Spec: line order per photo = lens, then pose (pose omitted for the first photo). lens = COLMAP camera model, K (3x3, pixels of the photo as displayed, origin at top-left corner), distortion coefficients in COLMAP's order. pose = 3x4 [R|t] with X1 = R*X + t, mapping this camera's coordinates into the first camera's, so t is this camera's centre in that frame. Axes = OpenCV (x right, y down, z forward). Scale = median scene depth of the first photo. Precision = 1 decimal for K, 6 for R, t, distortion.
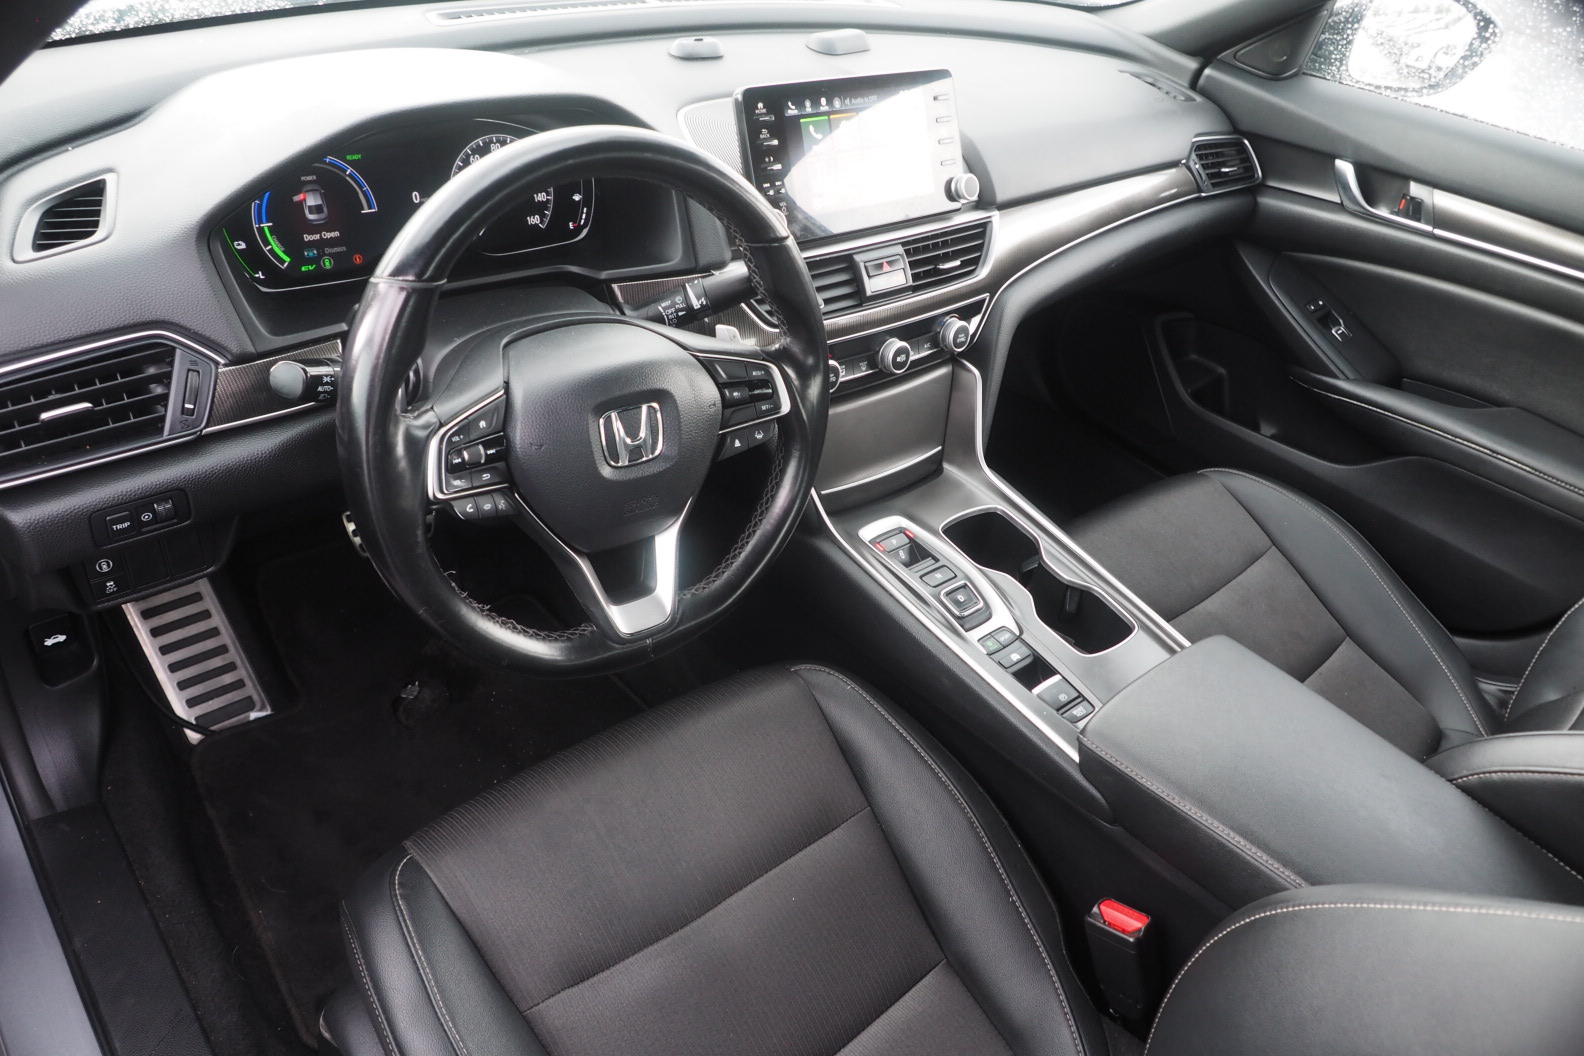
lens RADIAL K [[1119.0, 0, 797.5], [0, 1119.0, 534.2], [0, 0, 1]] dist [-0.028261, 0.002298]
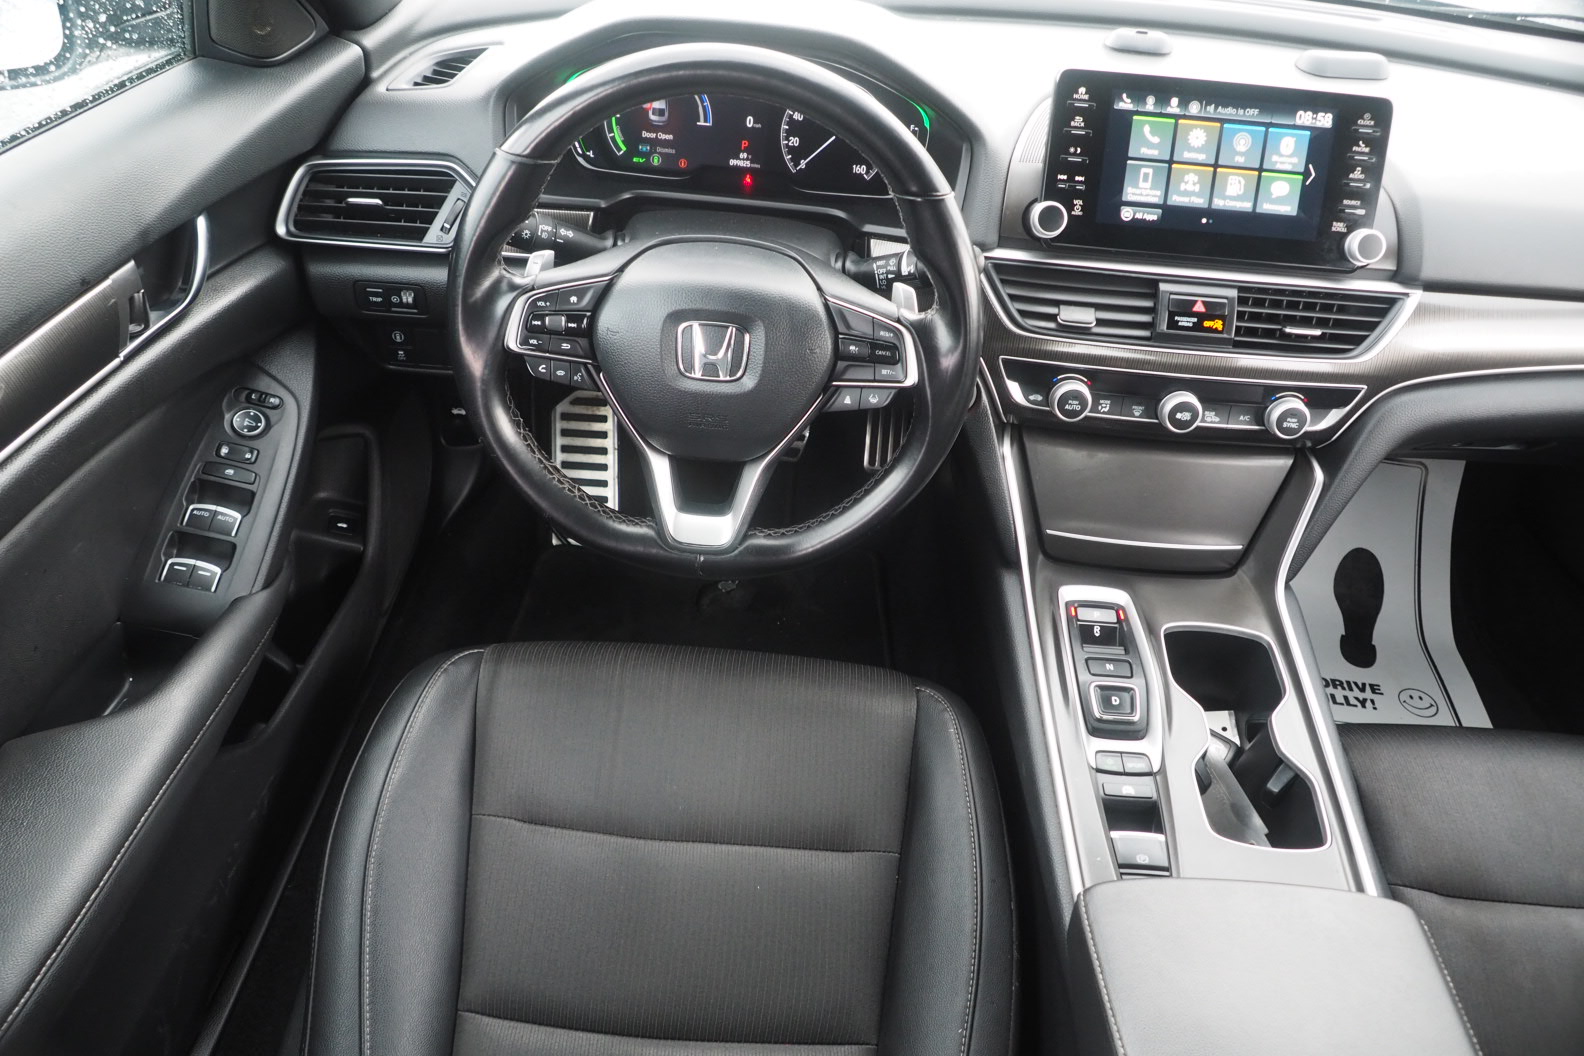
lens RADIAL K [[1119.0, 0, 792.6], [0, 1119.0, 523.3], [0, 0, 1]] dist [-0.028261, 0.002298]
pose [[0.736187, 0.359189, -0.573596, 0.396566], [-0.382243, 0.920091, 0.085573, -0.043223], [0.558498, 0.156256, 0.814656, 0.167886]]
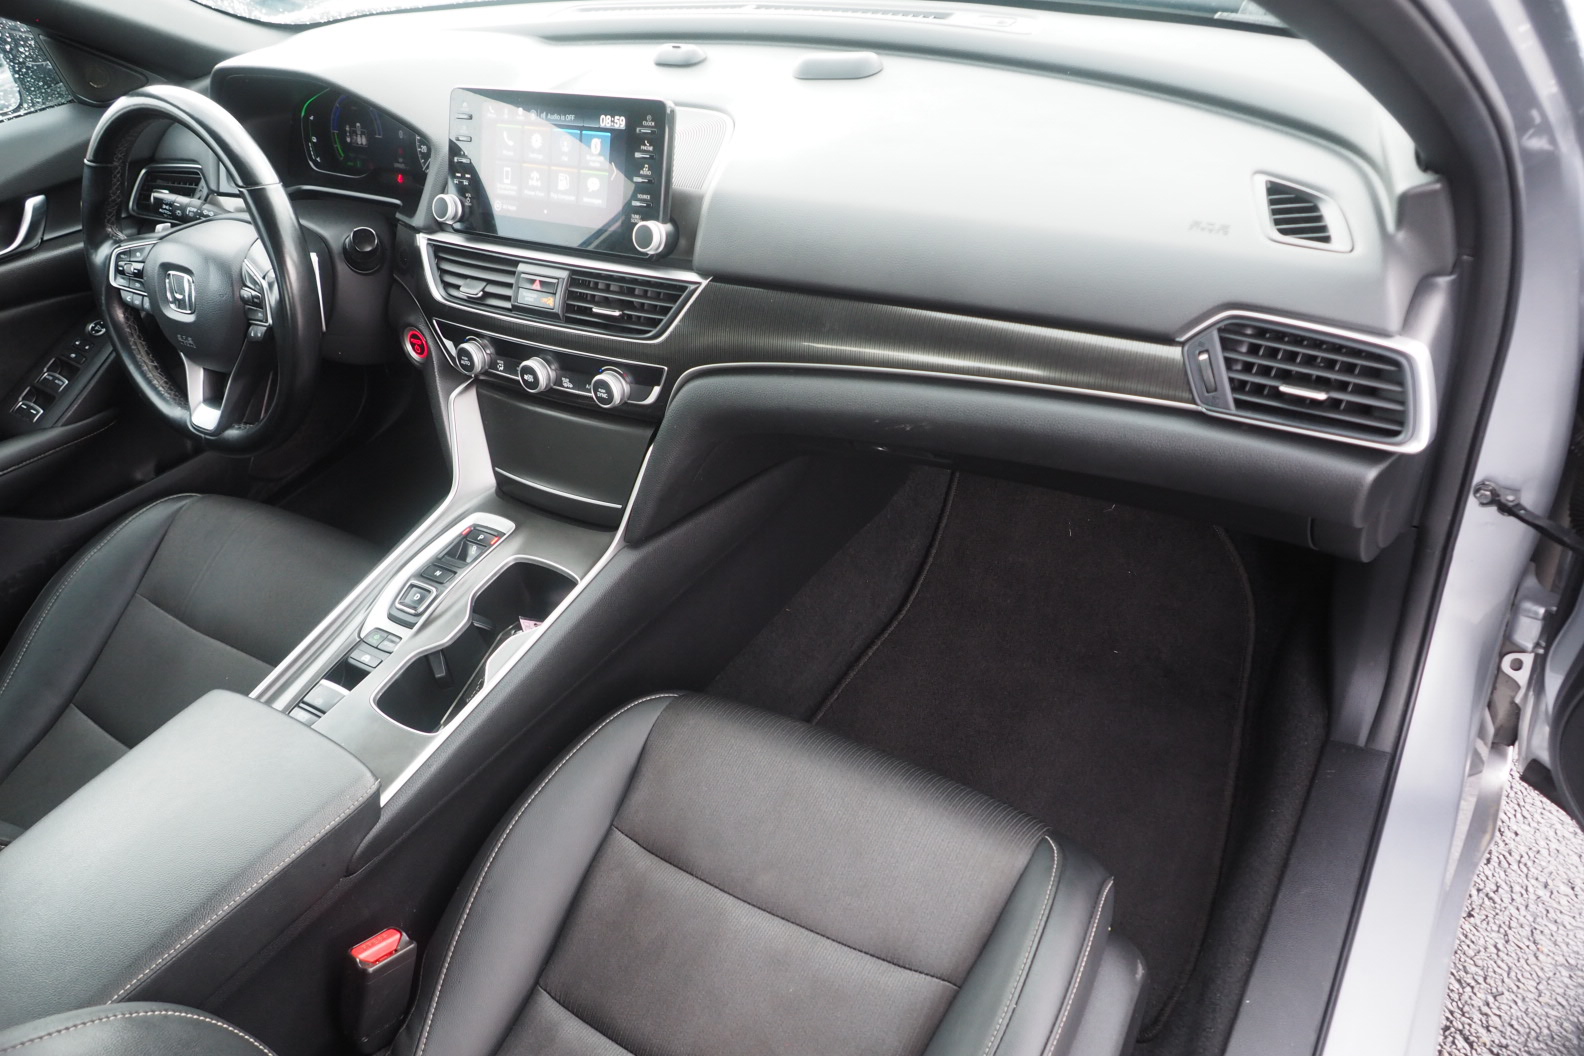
lens RADIAL K [[1119.0, 0, 797.6], [0, 1119.0, 527.7], [0, 0, 1]] dist [-0.028261, 0.002298]
pose [[0.281371, 0.445931, -0.849692, 1.084047], [-0.432268, 0.849438, 0.302655, -0.457283], [0.856724, 0.282136, 0.431769, 0.834781]]
